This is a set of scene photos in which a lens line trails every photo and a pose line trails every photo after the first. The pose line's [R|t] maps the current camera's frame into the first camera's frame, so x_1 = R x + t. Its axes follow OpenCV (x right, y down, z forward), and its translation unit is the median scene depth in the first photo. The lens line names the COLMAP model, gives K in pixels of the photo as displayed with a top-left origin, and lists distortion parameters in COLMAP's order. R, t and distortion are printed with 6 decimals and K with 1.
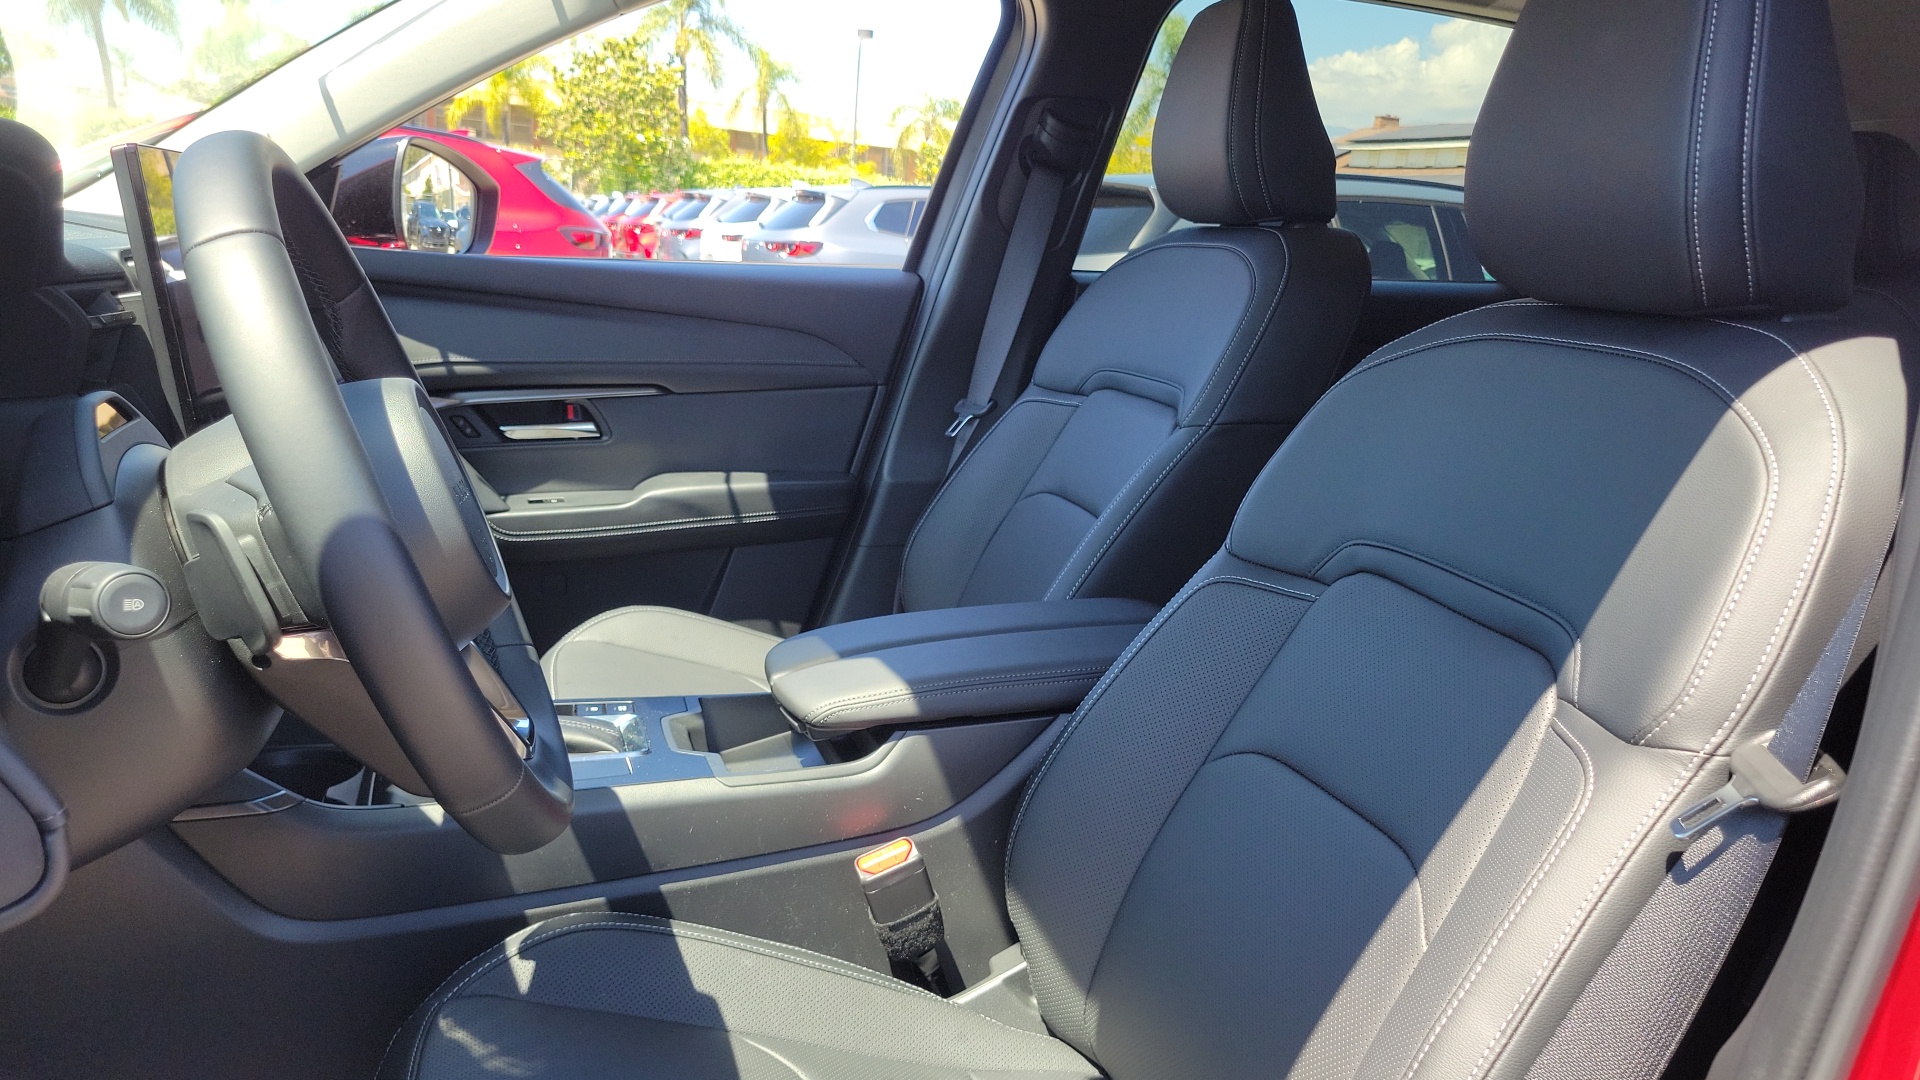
lens RADIAL K [[1426.4, 0, 960.0], [0, 1426.4, 540.0], [0, 0, 1]] dist [0.000822, -0.002010]
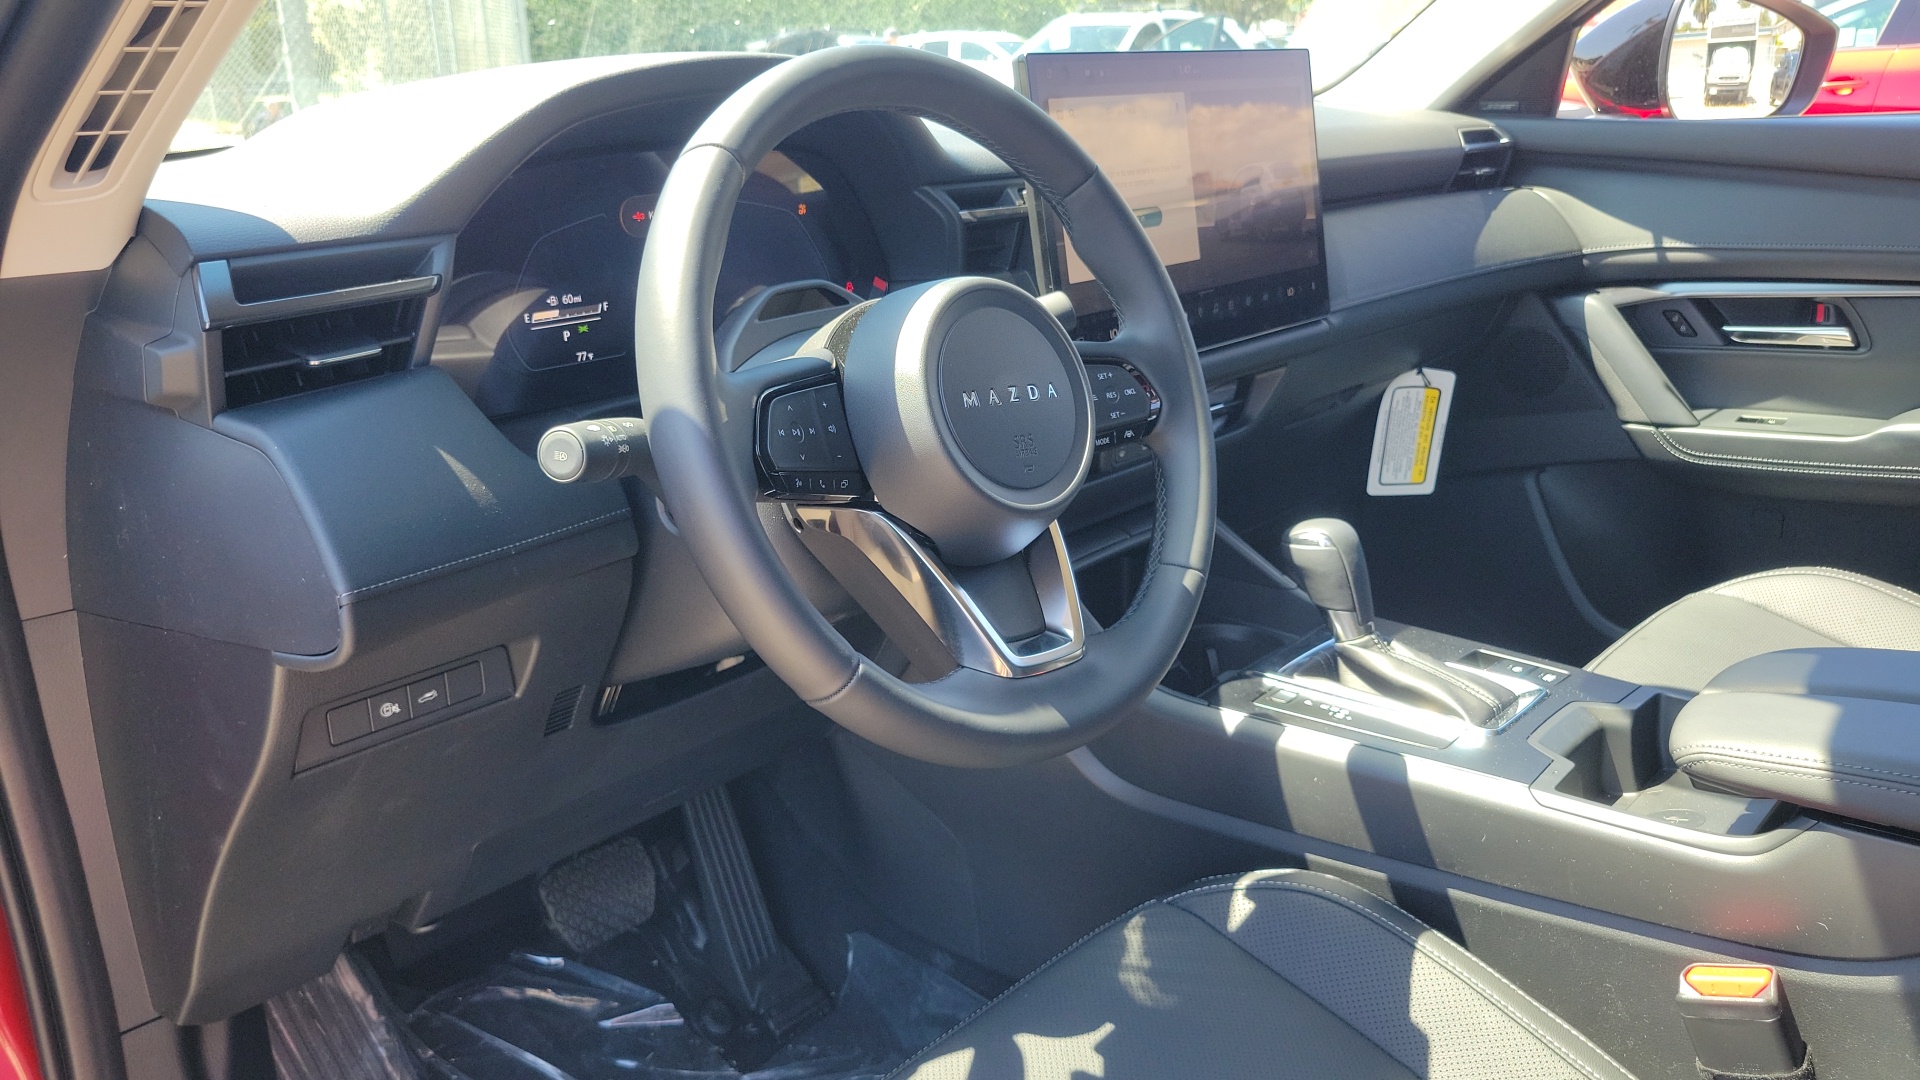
lens RADIAL K [[1426.4, 0, 960.0], [0, 1426.4, 540.0], [0, 0, 1]] dist [0.000822, -0.002010]
pose [[0.489736, 0.190692, -0.850762, 0.203261], [-0.115166, 0.981387, 0.153676, -0.034750], [0.864231, 0.022718, 0.502581, 0.201985]]
